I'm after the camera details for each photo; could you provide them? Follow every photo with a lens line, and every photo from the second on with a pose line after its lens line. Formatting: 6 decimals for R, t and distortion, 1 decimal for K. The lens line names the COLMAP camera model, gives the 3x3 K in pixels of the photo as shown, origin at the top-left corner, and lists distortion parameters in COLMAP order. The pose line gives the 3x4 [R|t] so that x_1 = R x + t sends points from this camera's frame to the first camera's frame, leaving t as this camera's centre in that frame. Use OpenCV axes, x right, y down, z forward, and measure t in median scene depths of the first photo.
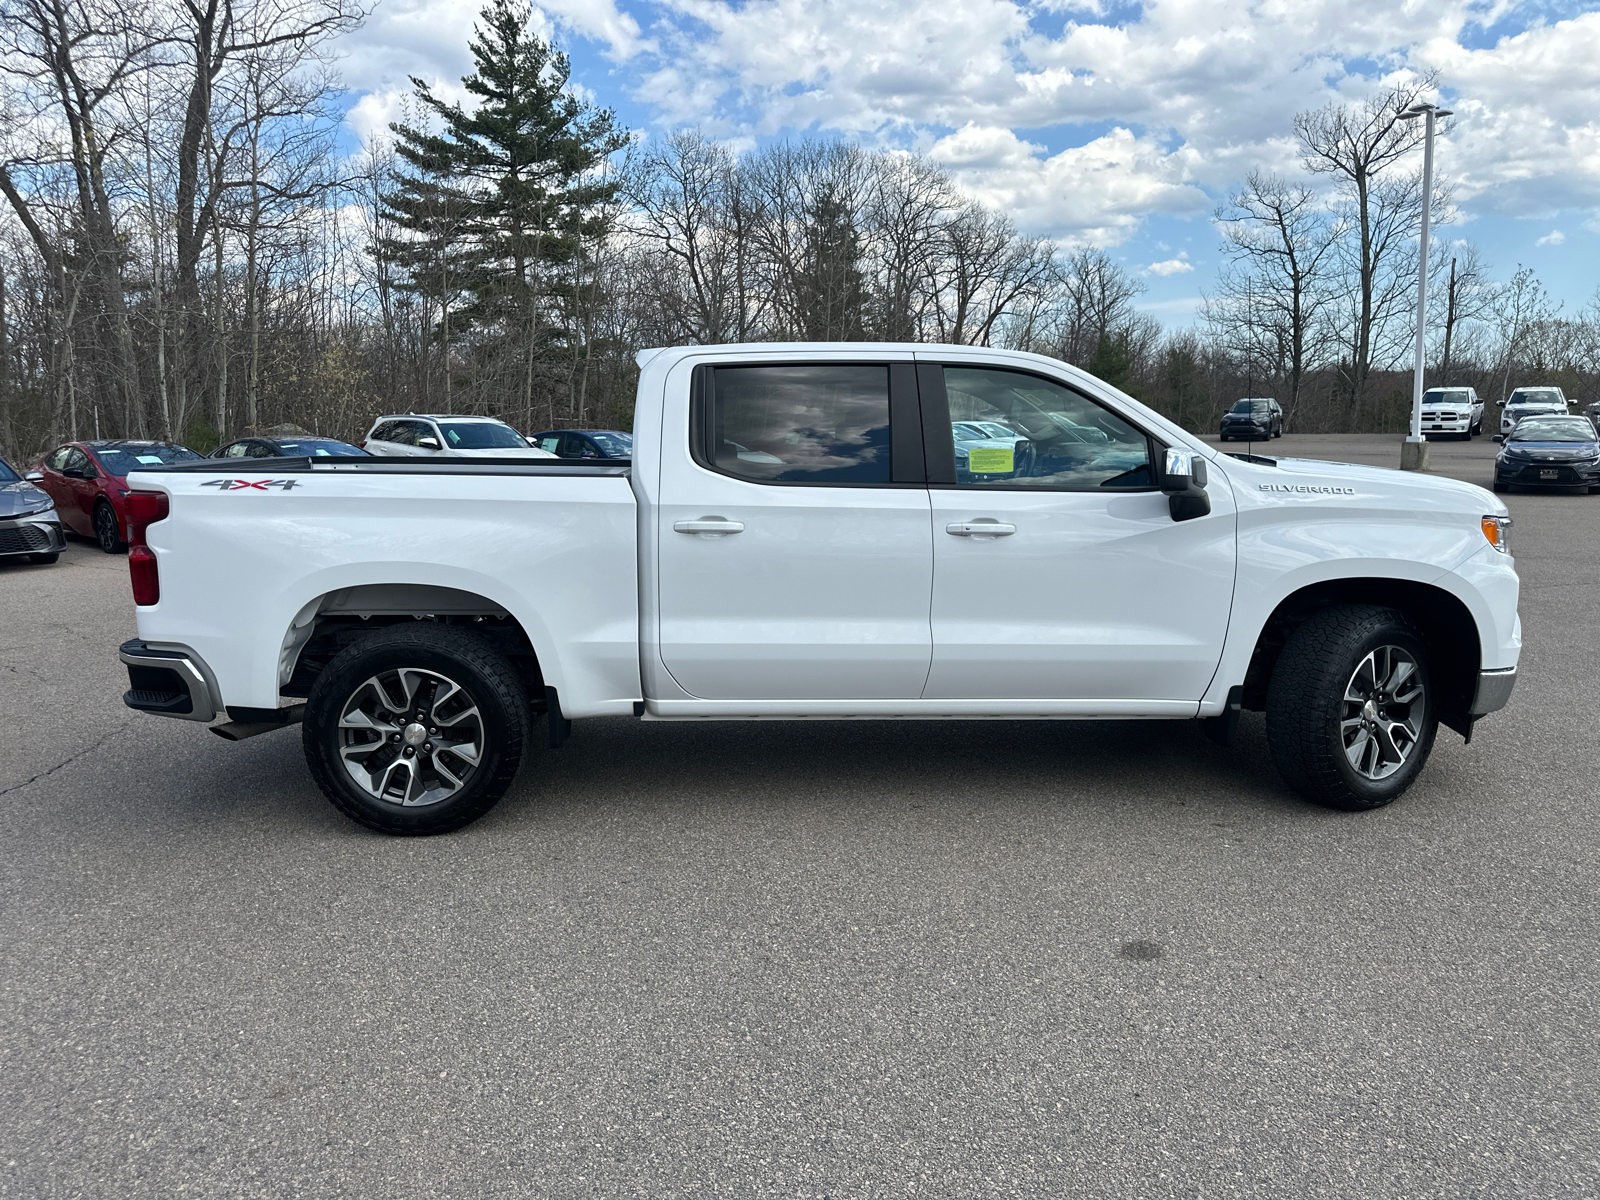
lens RADIAL K [[1169.6, 0, 794.9], [0, 1169.6, 600.1], [0, 0, 1]] dist [-0.006624, -0.001183]
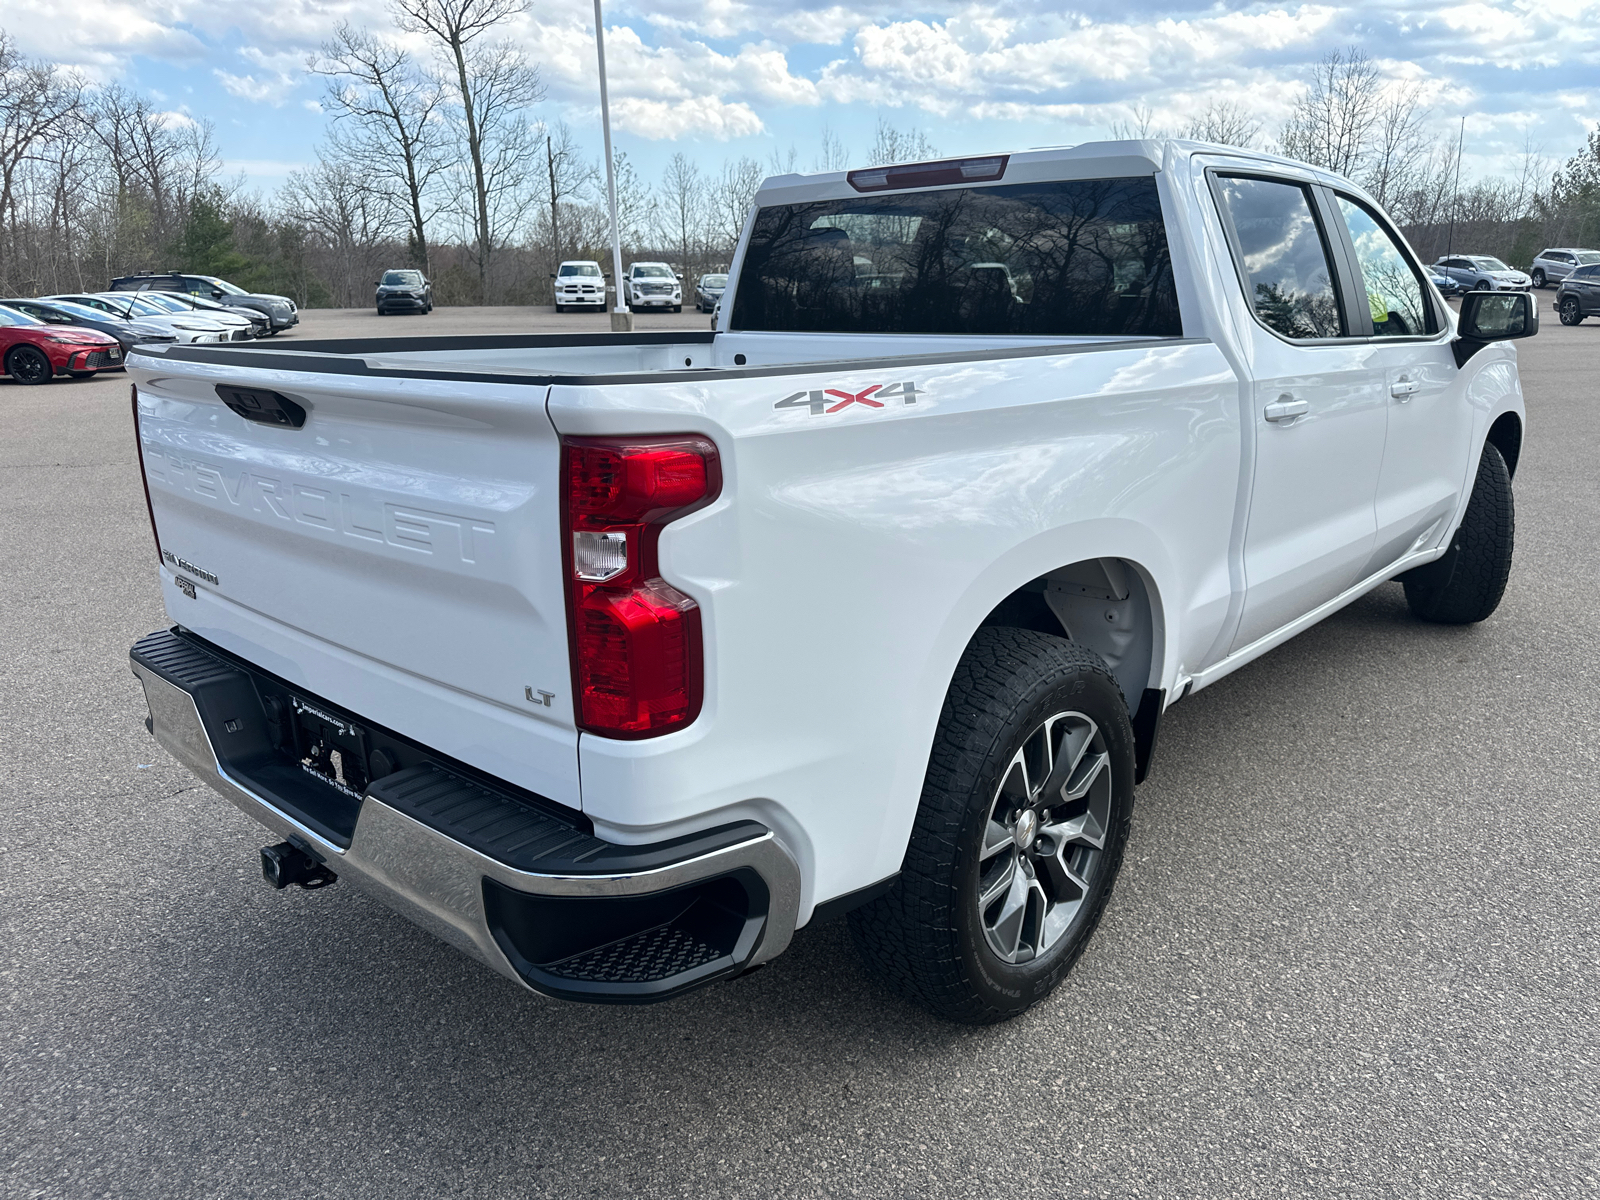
lens RADIAL K [[1169.6, 0, 794.9], [0, 1169.6, 600.1], [0, 0, 1]] dist [-0.006624, -0.001183]
pose [[0.698897, -0.181294, 0.691864, -0.088681], [0.109954, 0.983076, 0.146531, -0.010146], [-0.706720, -0.026337, 0.707003, 0.079041]]
